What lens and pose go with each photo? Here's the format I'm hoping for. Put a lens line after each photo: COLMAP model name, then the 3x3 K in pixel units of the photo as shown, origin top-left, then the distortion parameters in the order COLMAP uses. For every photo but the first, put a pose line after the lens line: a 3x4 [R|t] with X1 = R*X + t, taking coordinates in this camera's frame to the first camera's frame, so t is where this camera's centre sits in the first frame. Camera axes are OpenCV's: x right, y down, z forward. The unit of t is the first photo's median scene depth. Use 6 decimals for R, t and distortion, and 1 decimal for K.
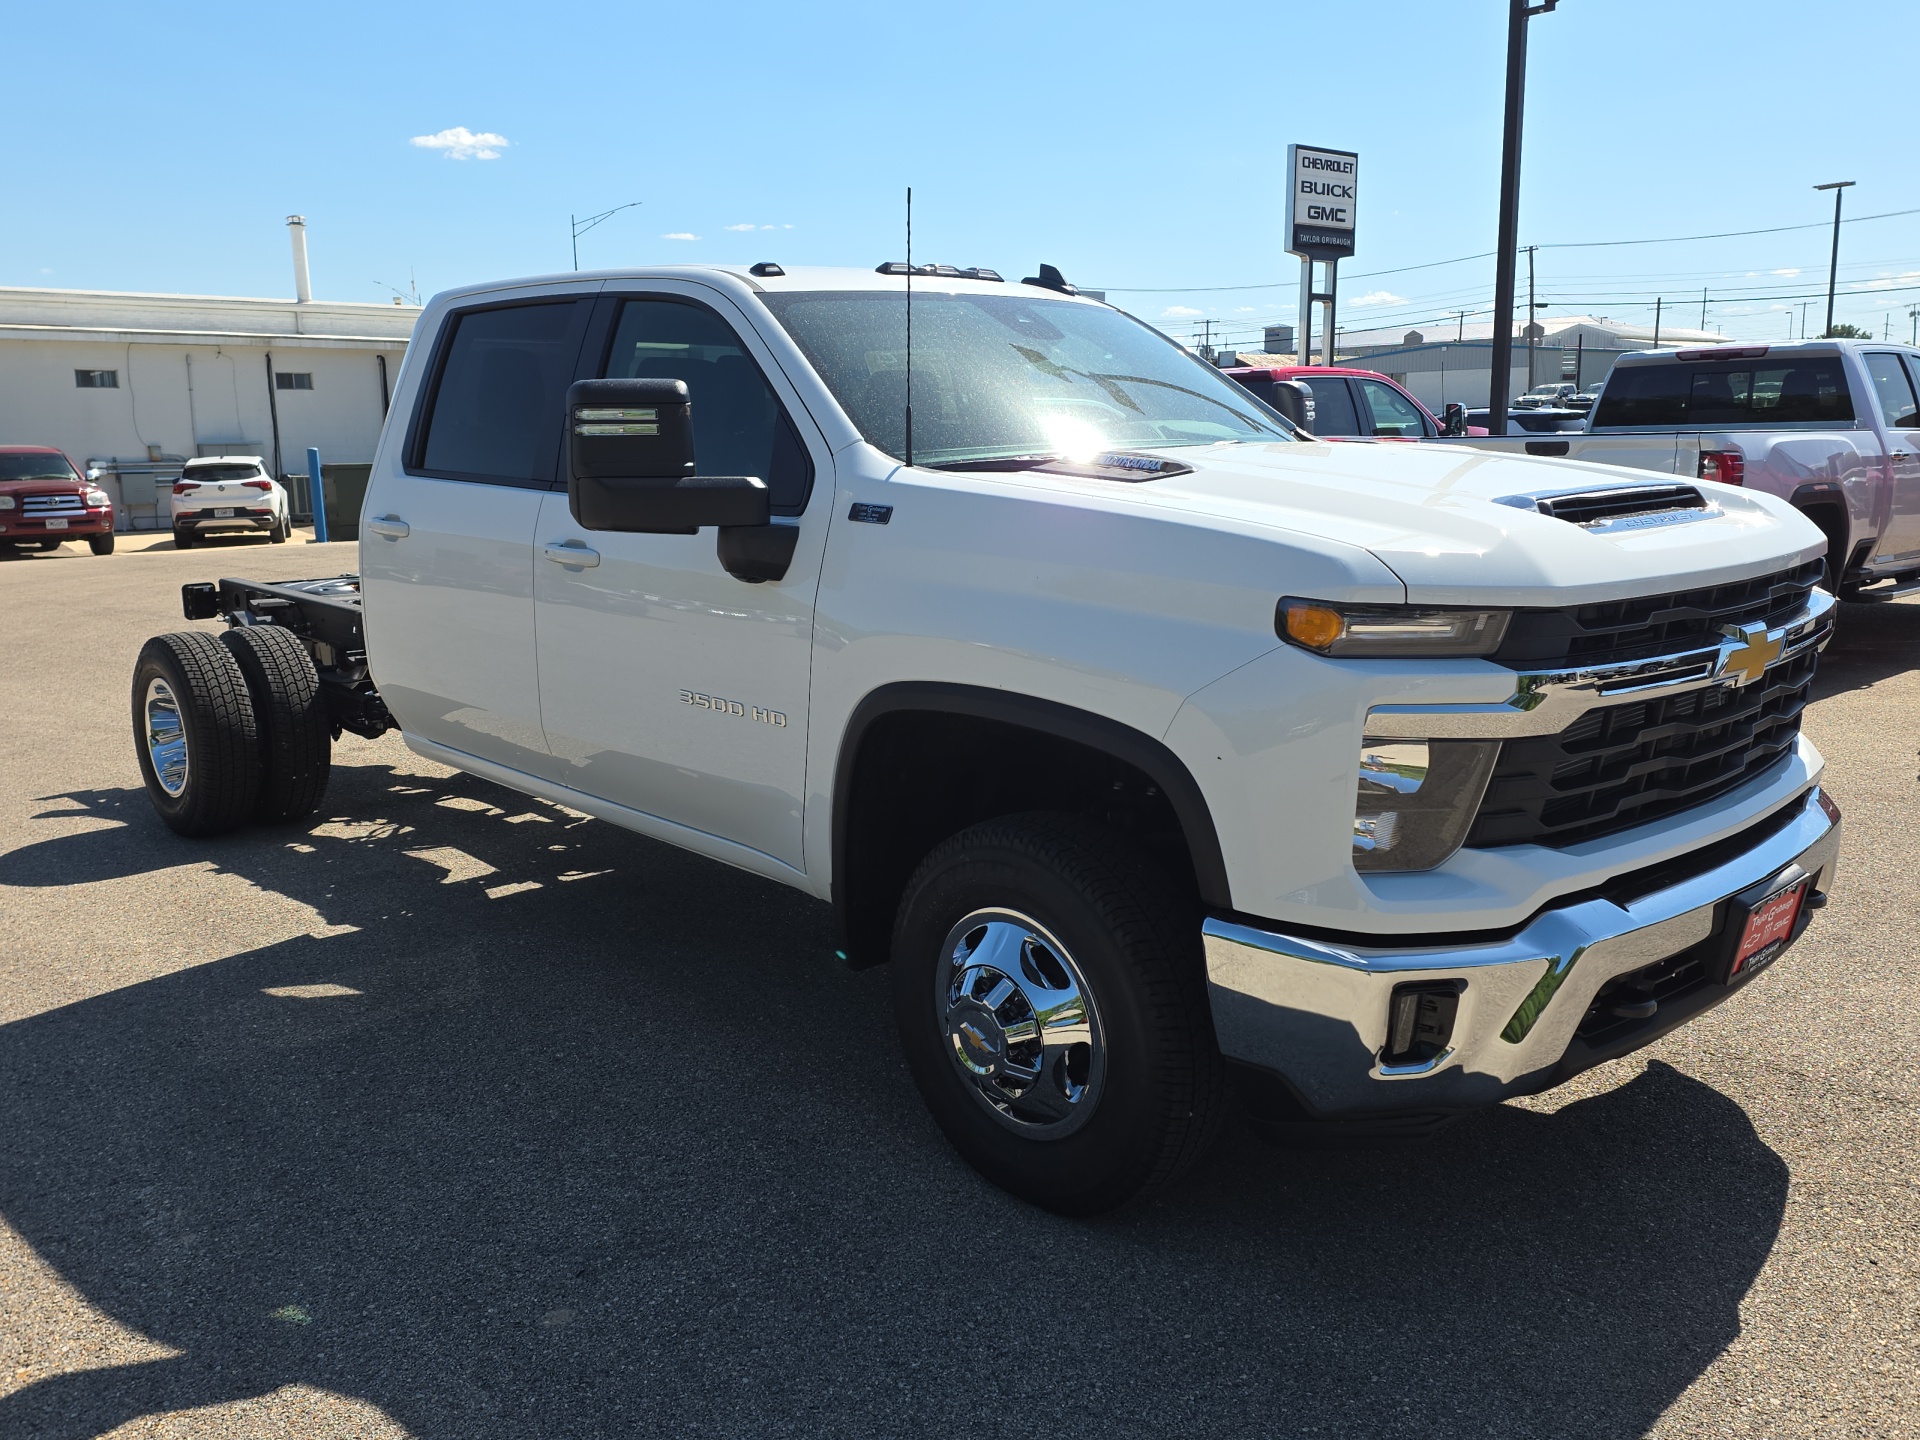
lens RADIAL K [[1600.2, 0, 970.9], [0, 1600.2, 712.3], [0, 0, 1]] dist [0.080362, -0.073945]
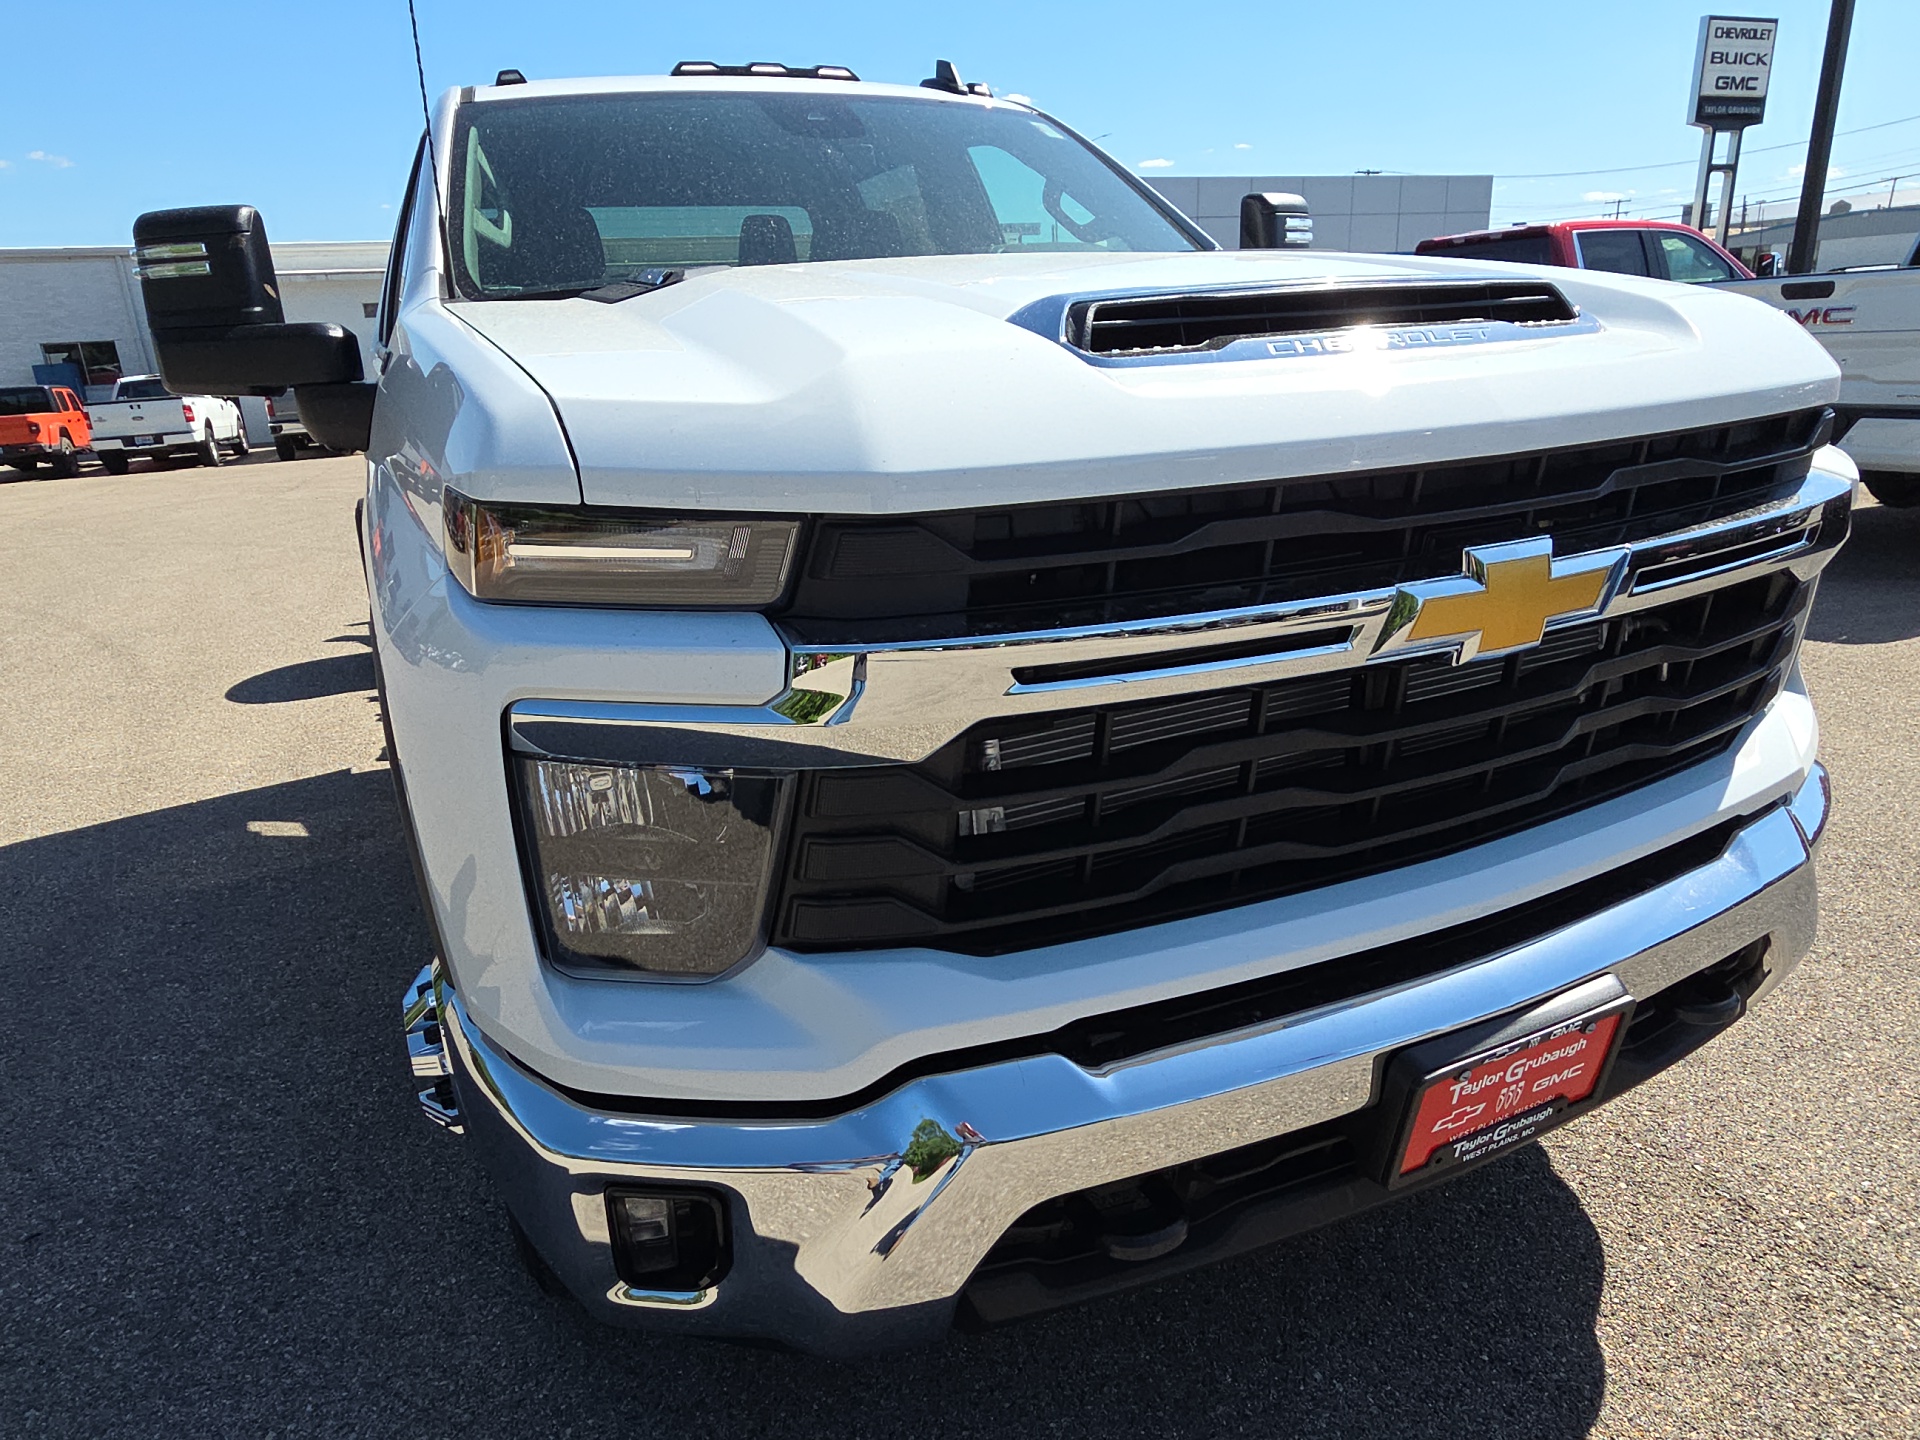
lens RADIAL K [[1211.5, 0, 960.7], [0, 1211.5, 741.6], [0, 0, 1]] dist [-0.013152, 0.012434]
pose [[0.943326, 0.075907, -0.323071, 0.302247], [-0.023319, 0.986246, 0.163632, -0.034642], [0.331048, -0.146825, 0.932121, 0.391115]]
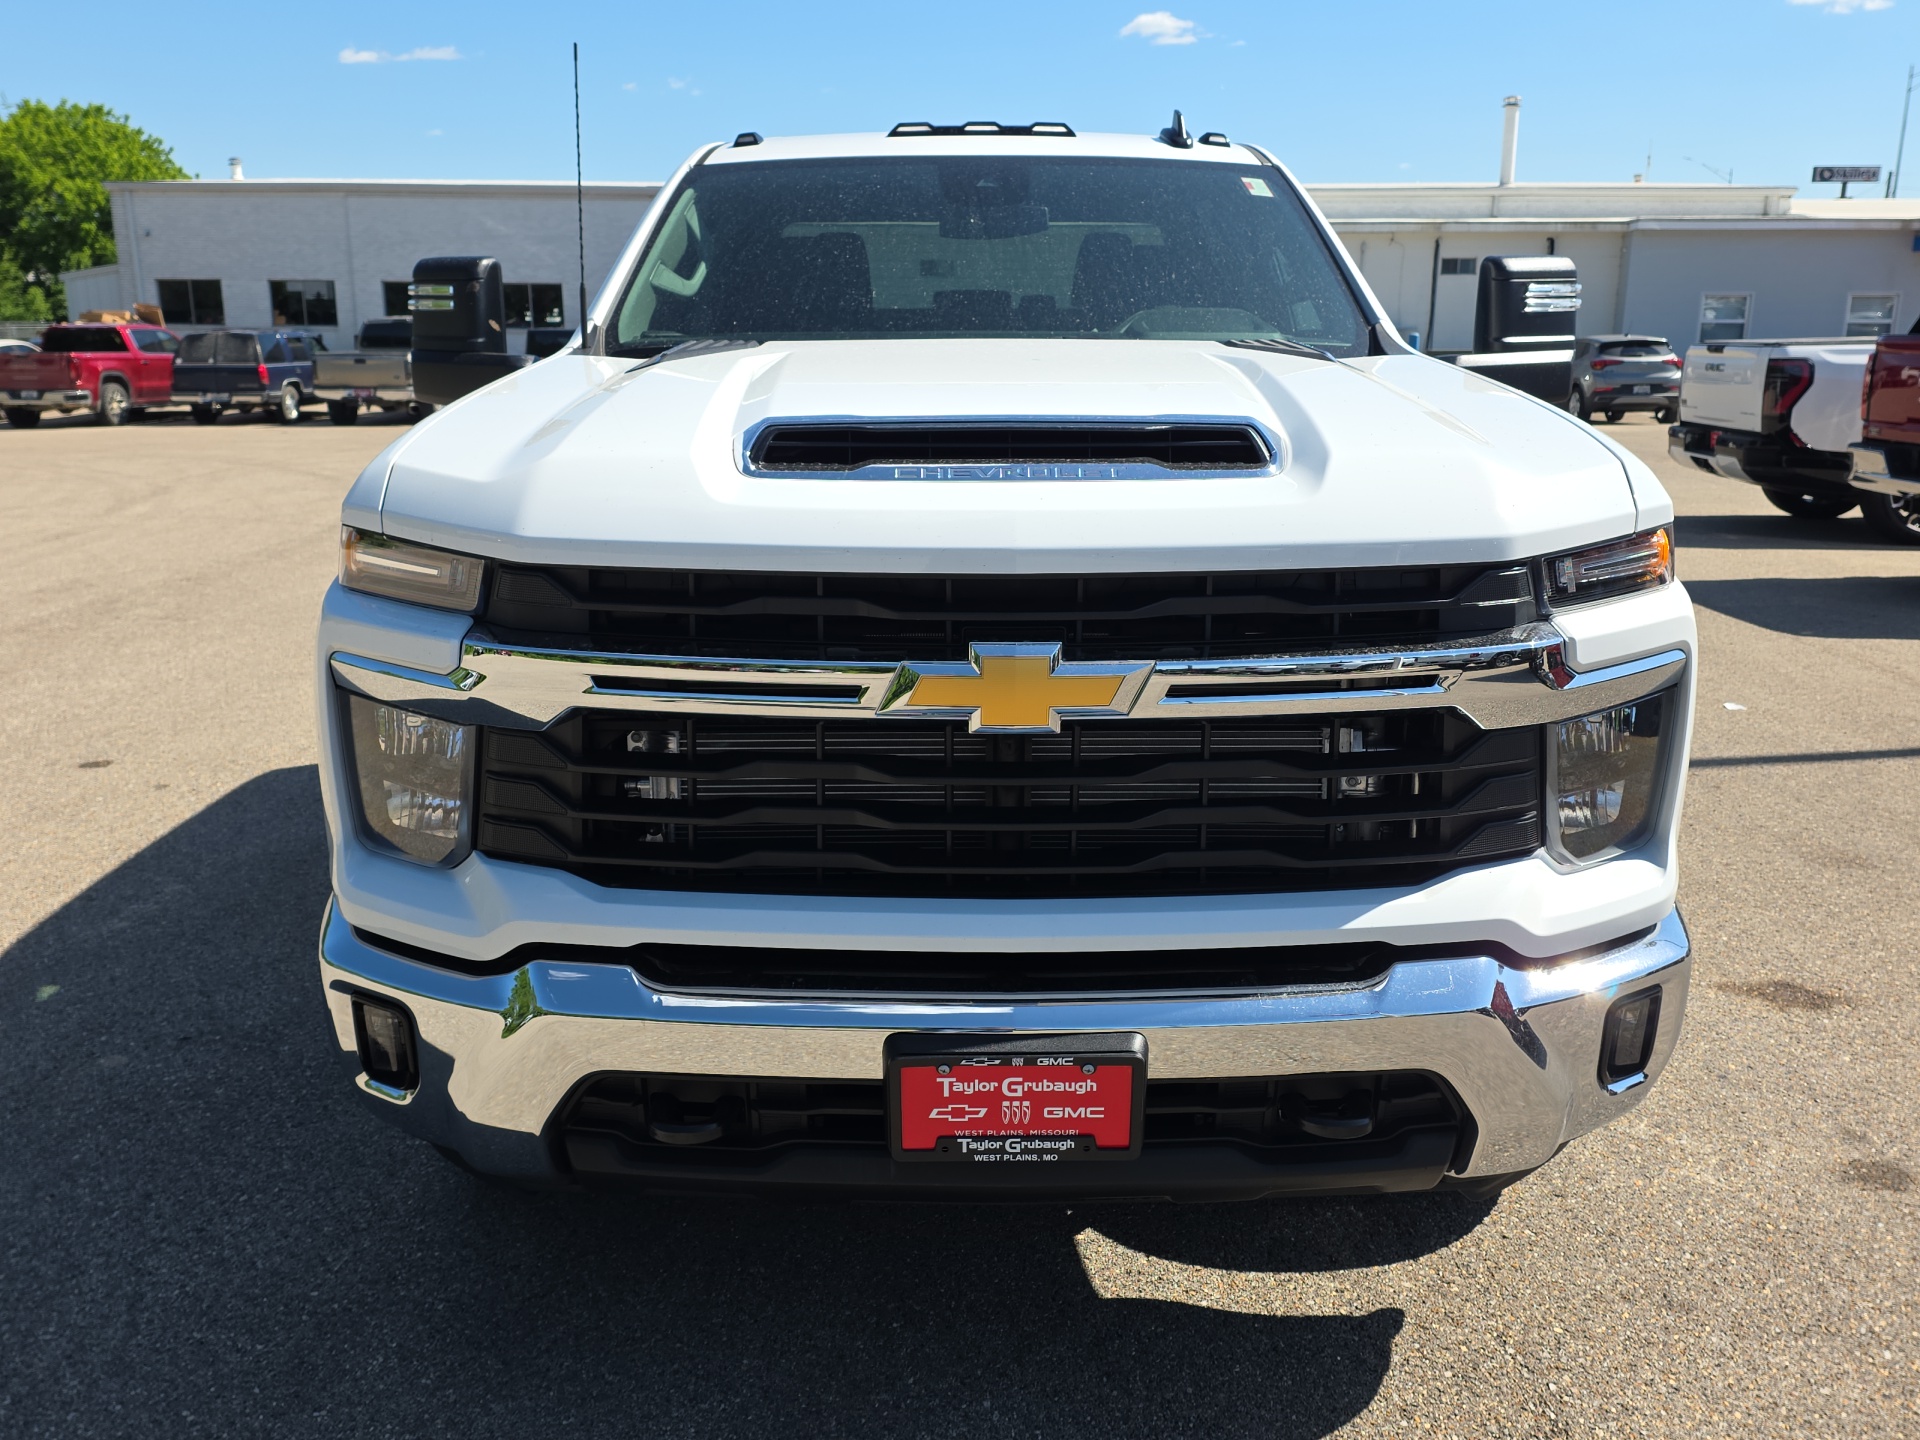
lens RADIAL K [[1600.2, 0, 989.2], [0, 1600.2, 713.8], [0, 0, 1]] dist [0.080362, -0.073945]
pose [[0.726655, 0.183150, -0.662140, 0.612531], [-0.137575, 0.983080, 0.120944, -0.069567], [0.673087, 0.003209, 0.739556, 0.354026]]
